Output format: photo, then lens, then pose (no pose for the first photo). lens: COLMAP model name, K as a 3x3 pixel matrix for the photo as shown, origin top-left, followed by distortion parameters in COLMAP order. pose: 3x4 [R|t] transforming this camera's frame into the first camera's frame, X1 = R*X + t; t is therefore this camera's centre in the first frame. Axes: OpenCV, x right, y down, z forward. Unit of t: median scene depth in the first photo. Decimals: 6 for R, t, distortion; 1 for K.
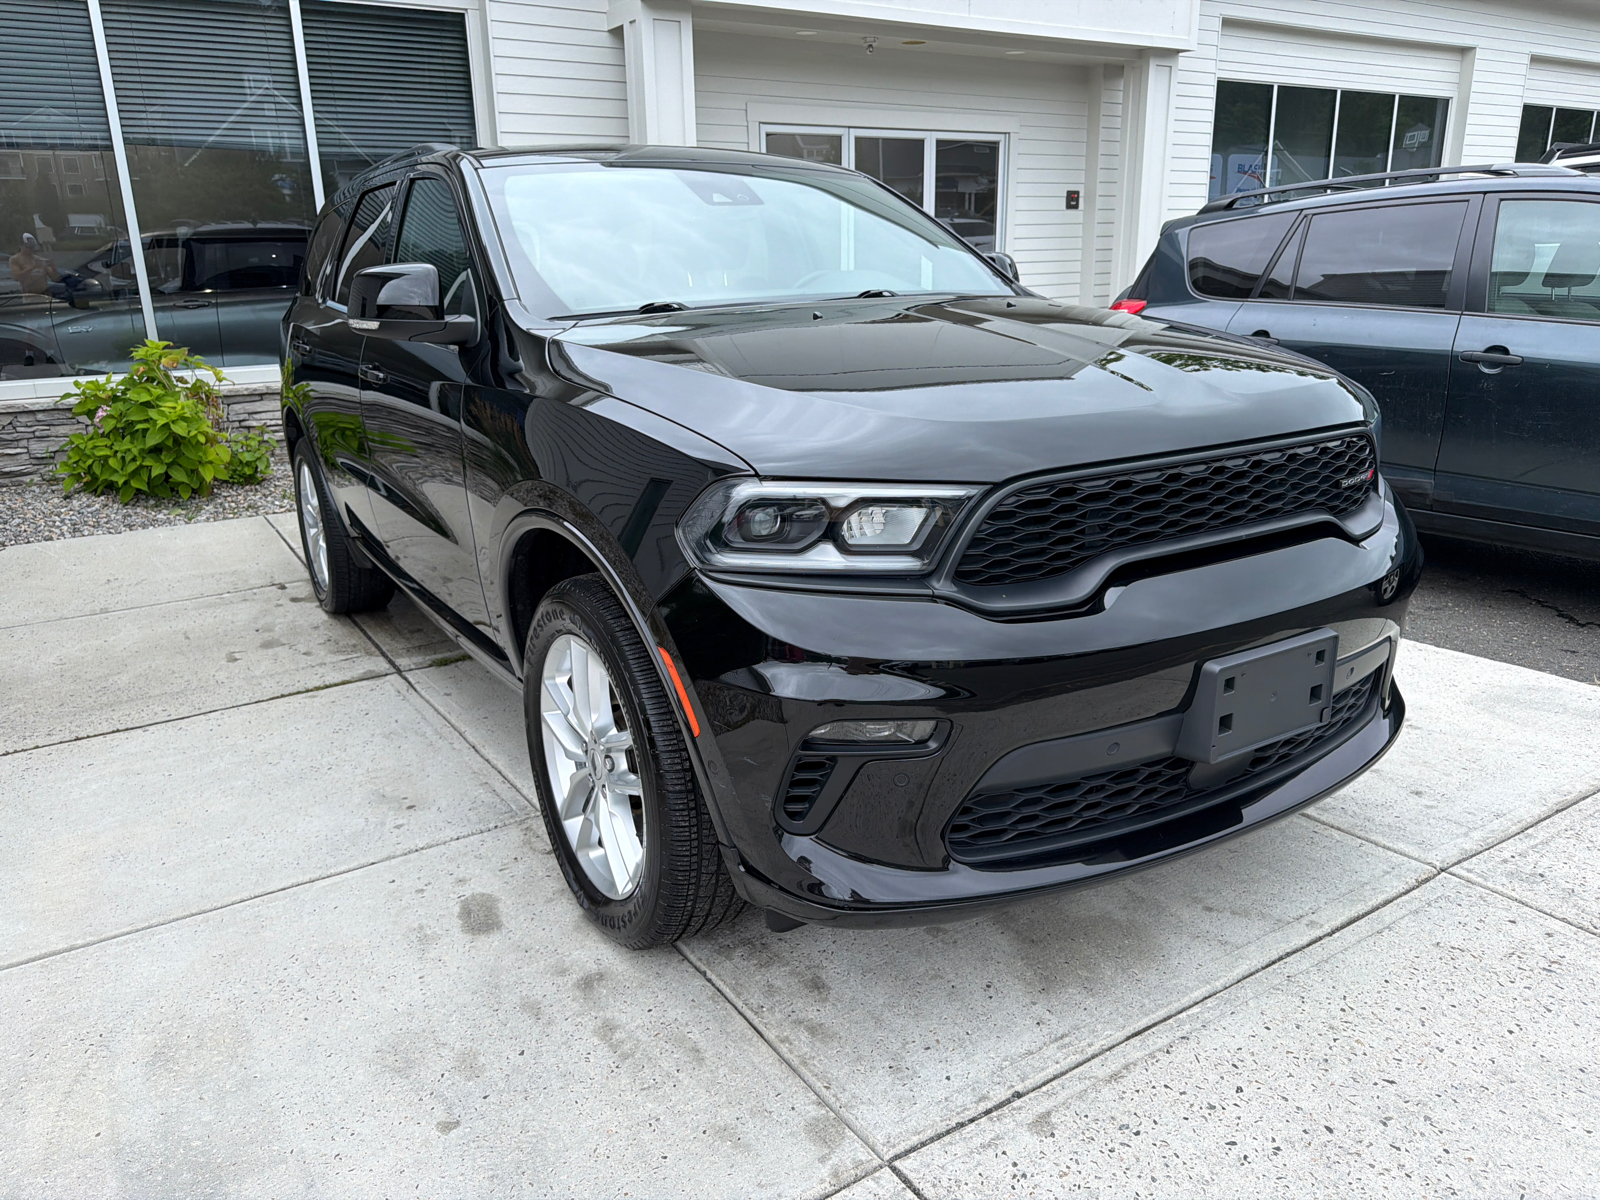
lens RADIAL K [[1137.4, 0, 789.2], [0, 1137.4, 598.7], [0, 0, 1]] dist [0.007643, -0.008534]
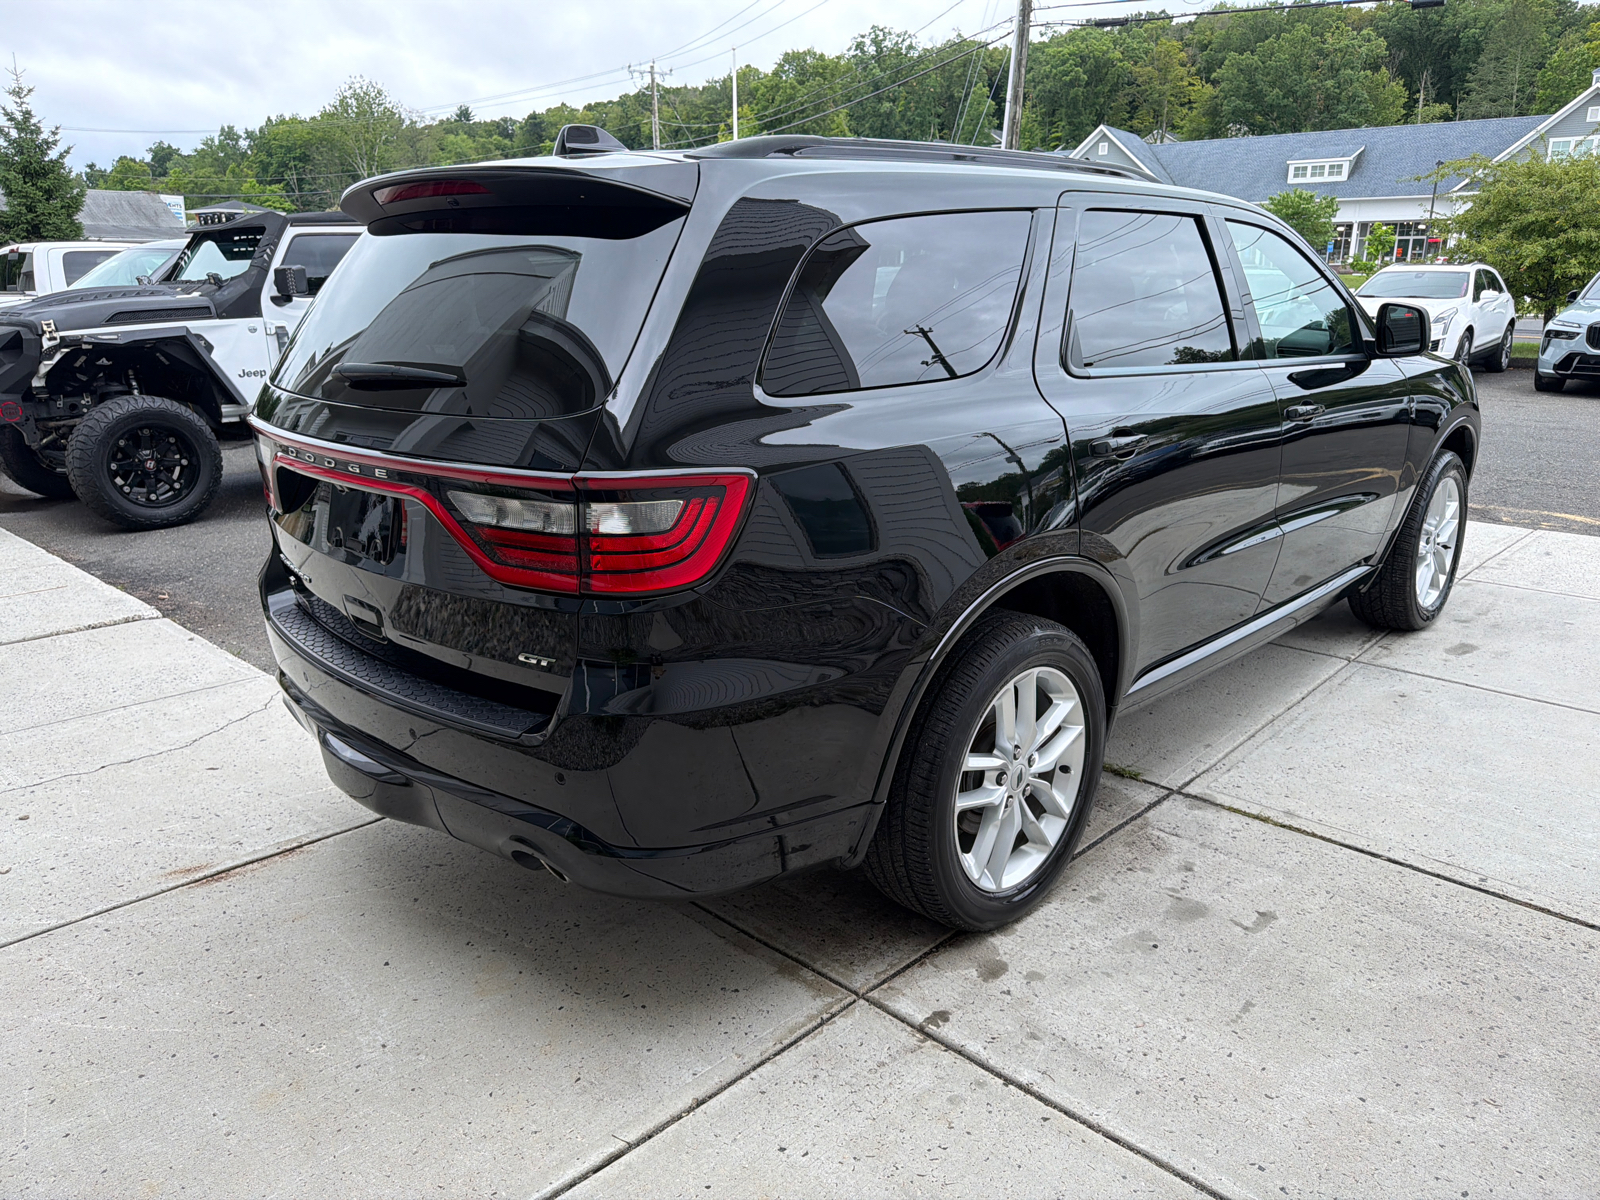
lens RADIAL K [[1137.0, 0, 796.2], [0, 1137.0, 599.6], [0, 0, 1]] dist [0.021550, -0.025683]
pose [[-0.239311, -0.238805, 0.941118, -1.611384], [0.289001, 0.907830, 0.303846, -0.622172], [-0.926935, 0.344698, -0.148239, 2.084988]]
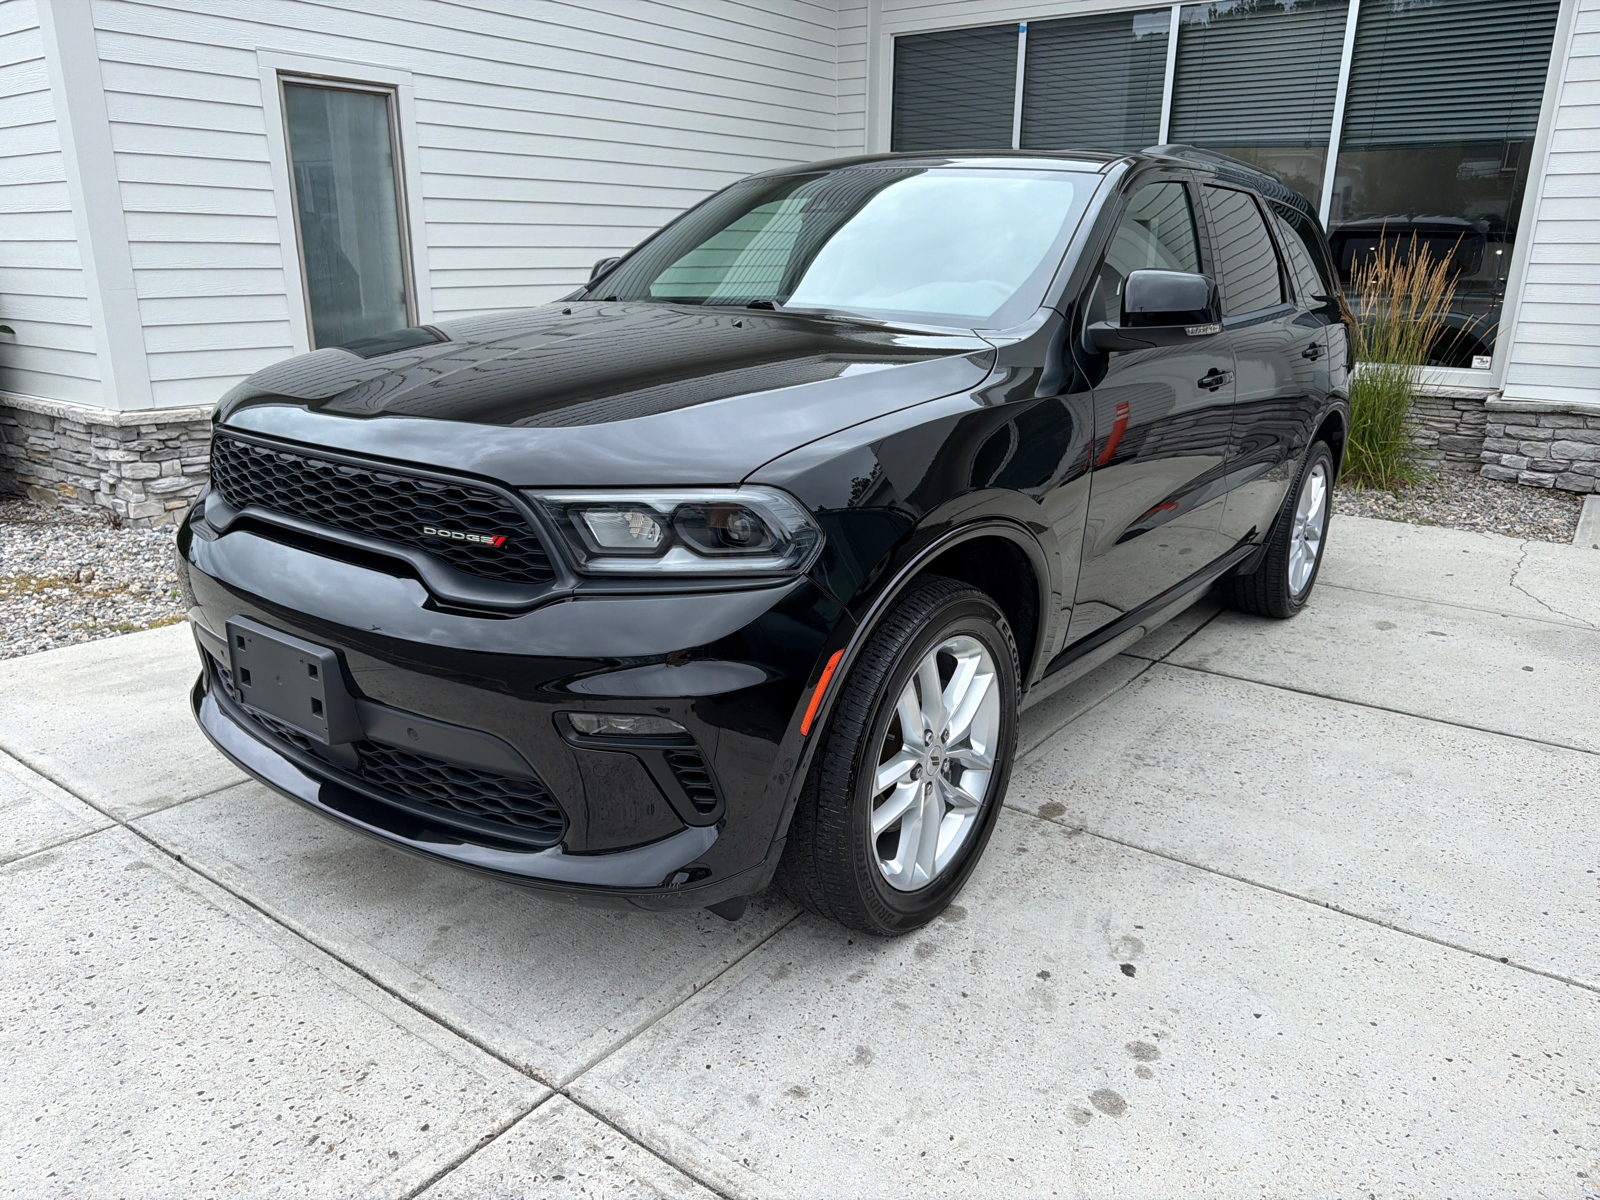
lens RADIAL K [[1137.0, 0, 796.2], [0, 1137.0, 599.6], [0, 0, 1]] dist [0.021550, -0.025683]
pose [[0.368359, 0.298721, -0.880385, 1.136779], [-0.289377, 0.936771, 0.196776, -0.251881], [0.883500, 0.182279, 0.431511, 0.704656]]
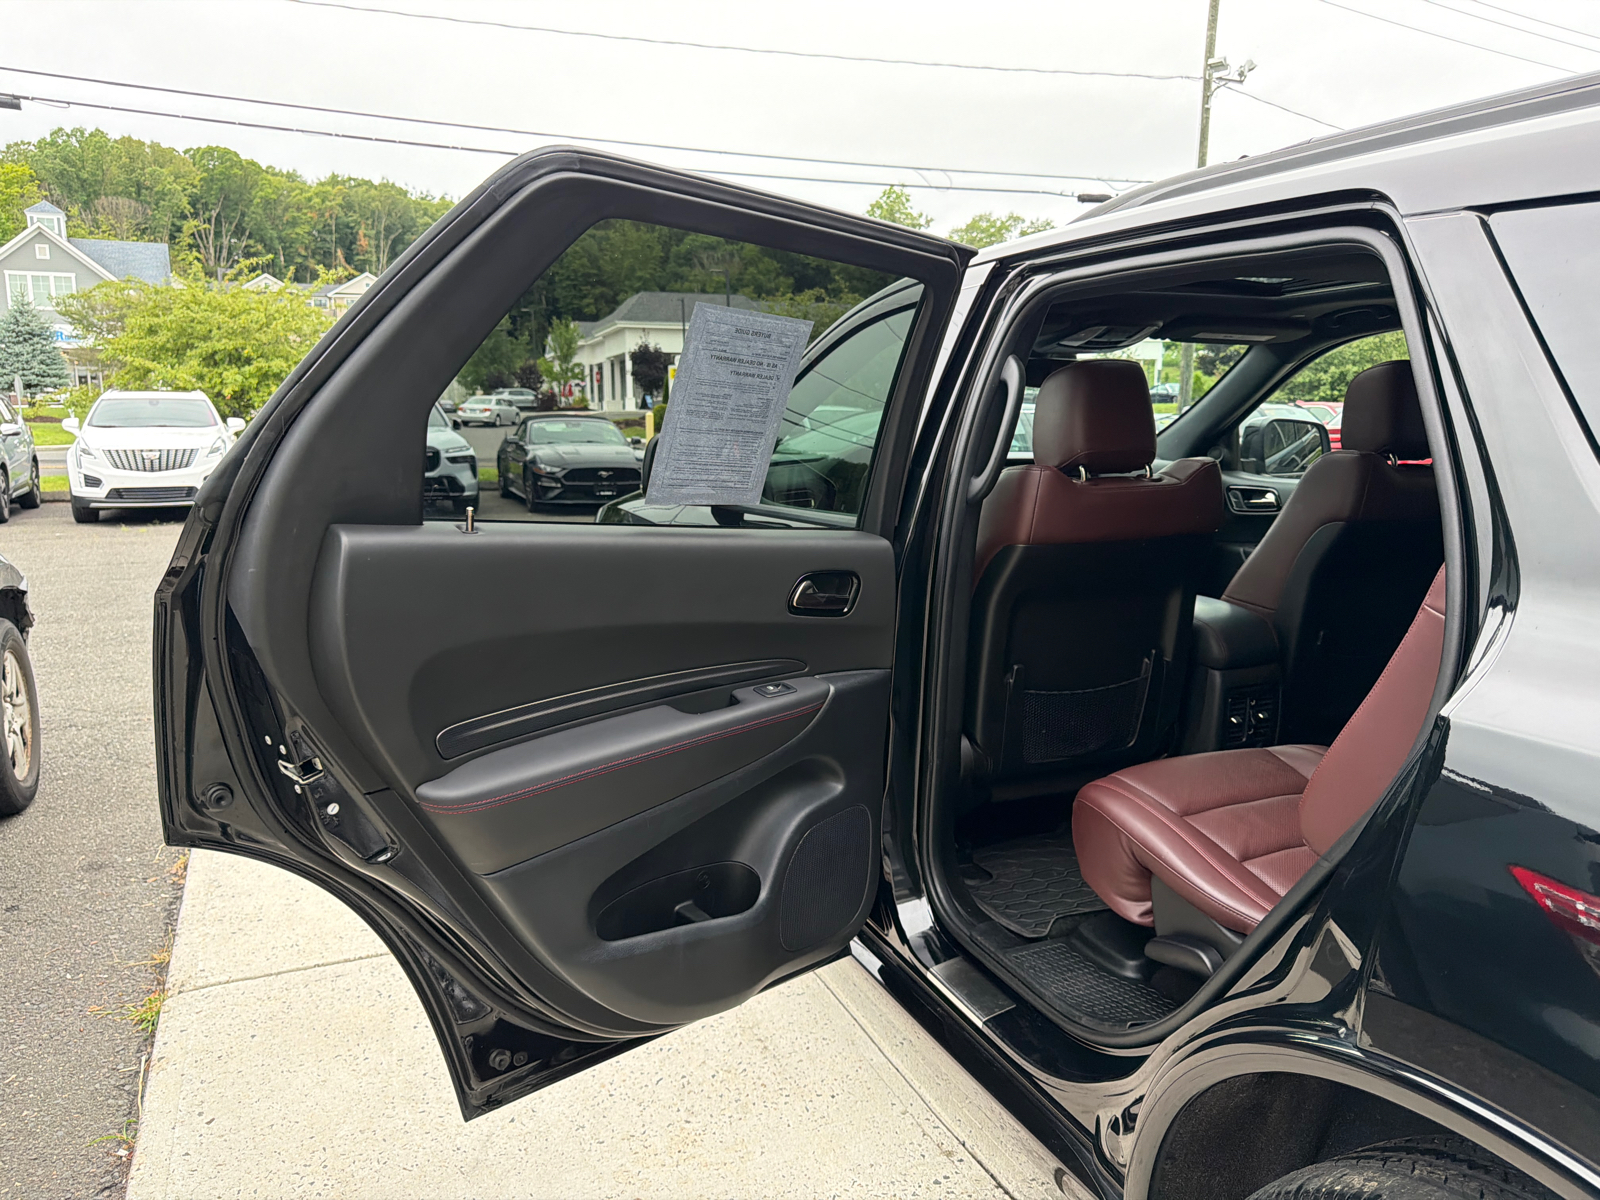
lens RADIAL K [[1133.4, 0, 803.2], [0, 1133.4, 606.6], [0, 0, 1]] dist [0.052255, -0.073896]
pose [[-0.989964, 0.002663, 0.141295, -0.010680], [0.065803, 0.893509, 0.444198, -0.733495], [-0.125066, 0.449038, -0.884717, 2.384015]]
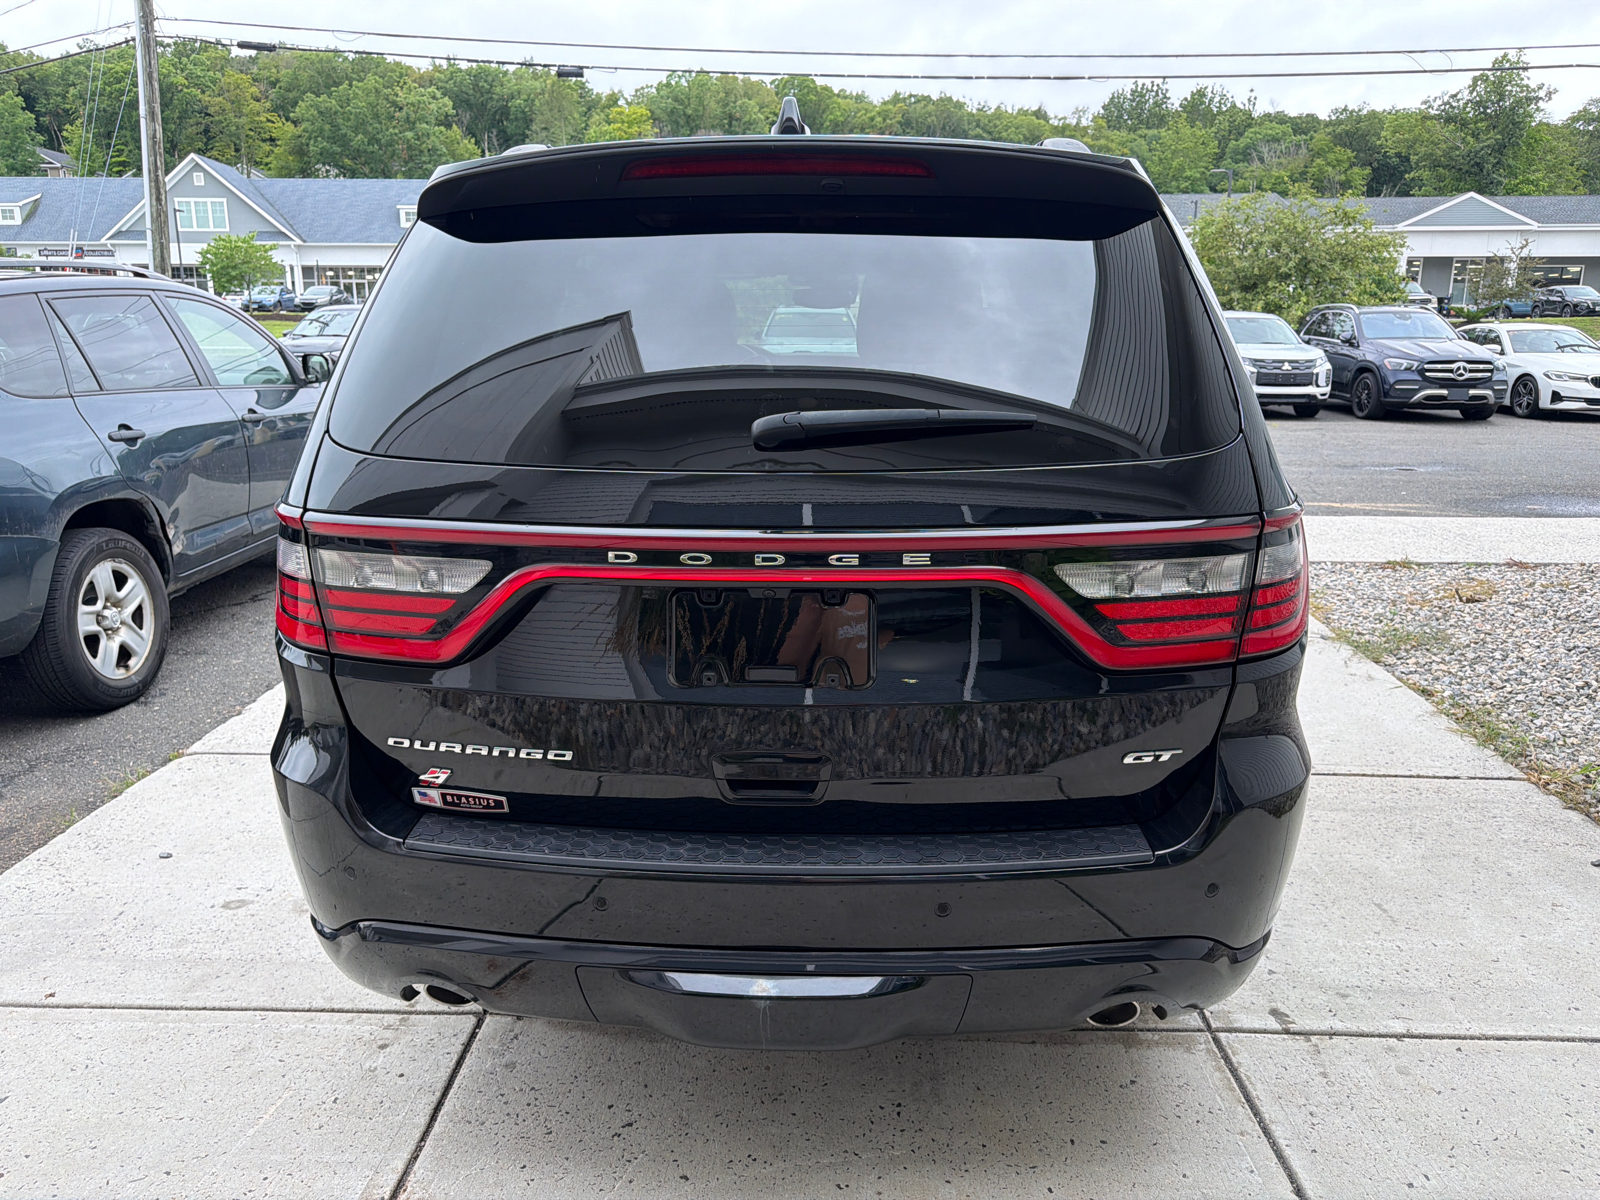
lens RADIAL K [[1139.3, 0, 797.4], [0, 1139.3, 600.7], [0, 0, 1]] dist [0.003920, -0.005510]
pose [[-0.825476, -0.112162, 0.553181, -1.022551], [0.182645, 0.874249, 0.449810, -0.792924], [-0.534069, 0.472343, -0.701186, 2.652347]]
